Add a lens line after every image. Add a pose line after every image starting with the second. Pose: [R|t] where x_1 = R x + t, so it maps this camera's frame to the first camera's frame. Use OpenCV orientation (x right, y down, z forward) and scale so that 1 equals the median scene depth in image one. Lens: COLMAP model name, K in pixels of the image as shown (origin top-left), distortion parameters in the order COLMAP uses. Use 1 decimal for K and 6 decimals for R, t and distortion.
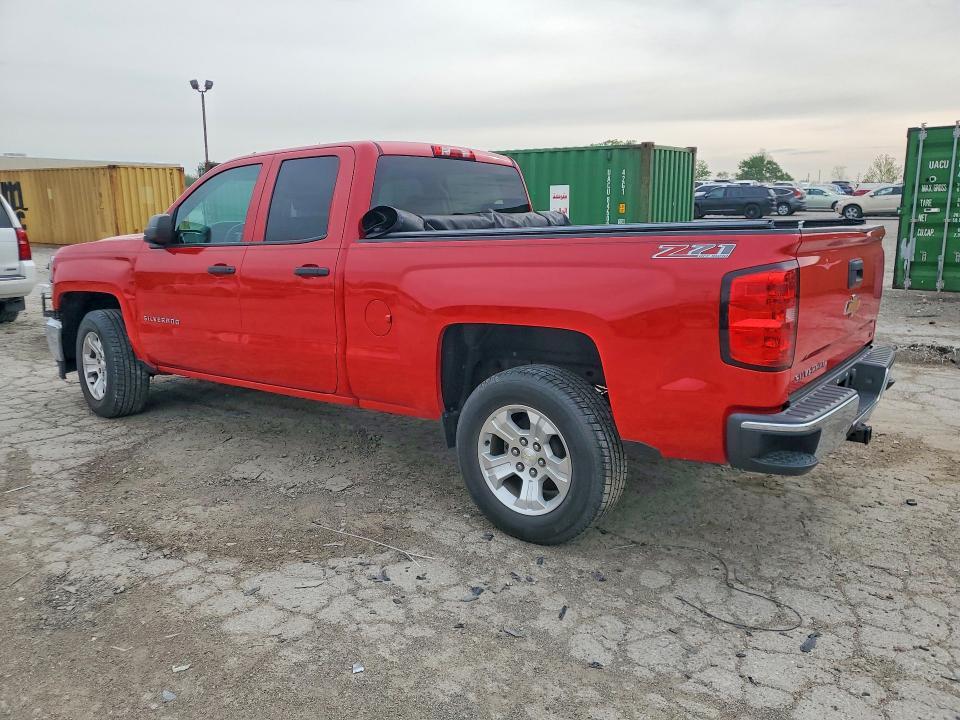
lens RADIAL K [[724.8, 0, 480.0], [0, 724.8, 360.0], [0, 0, 1]] dist [-0.006306, 0.031751]
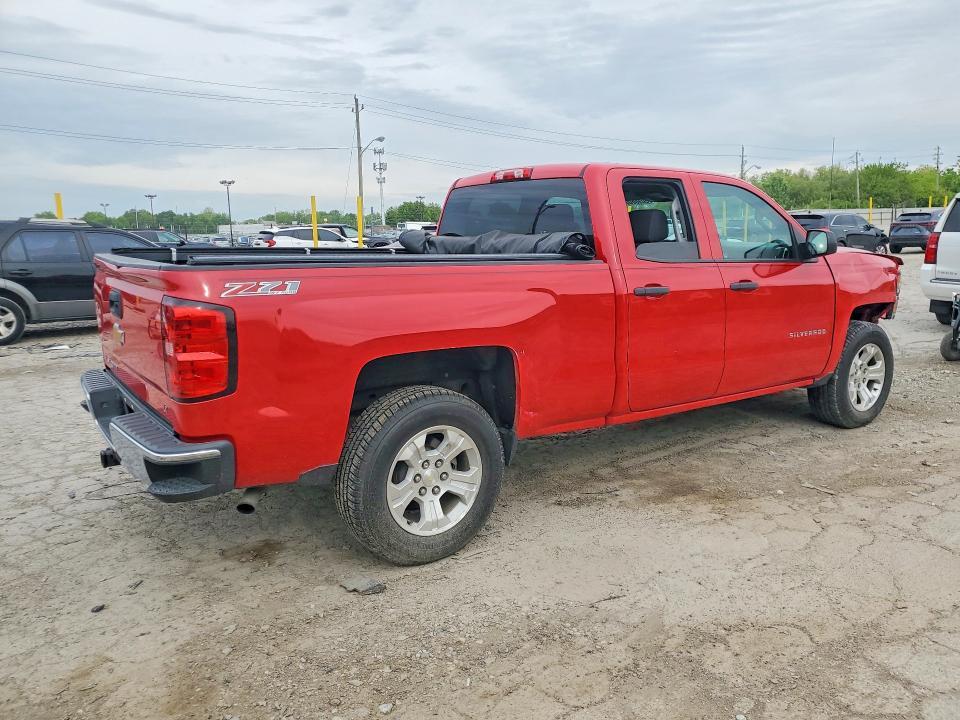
lens RADIAL K [[725.0, 0, 518.2], [0, 725.0, 392.5], [0, 0, 1]] dist [-0.003447, 0.043618]
pose [[-0.256197, 0.226602, -0.939689, 1.433334], [-0.170236, 0.946362, 0.274624, -0.408717], [0.951516, 0.230327, -0.203879, 1.881888]]
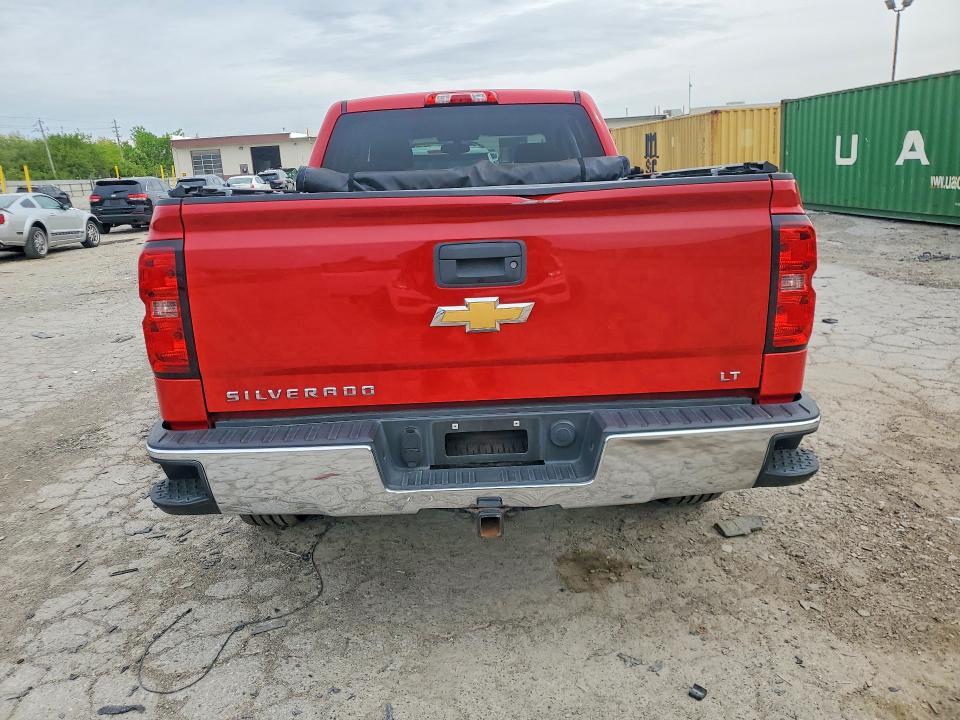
lens RADIAL K [[724.8, 0, 480.0], [0, 724.8, 360.0], [0, 0, 1]] dist [-0.006306, 0.031751]
pose [[0.644344, 0.169617, -0.745688, 1.029407], [-0.110036, 0.985509, 0.129086, -0.124316], [0.756778, -0.001123, 0.653671, 0.625787]]
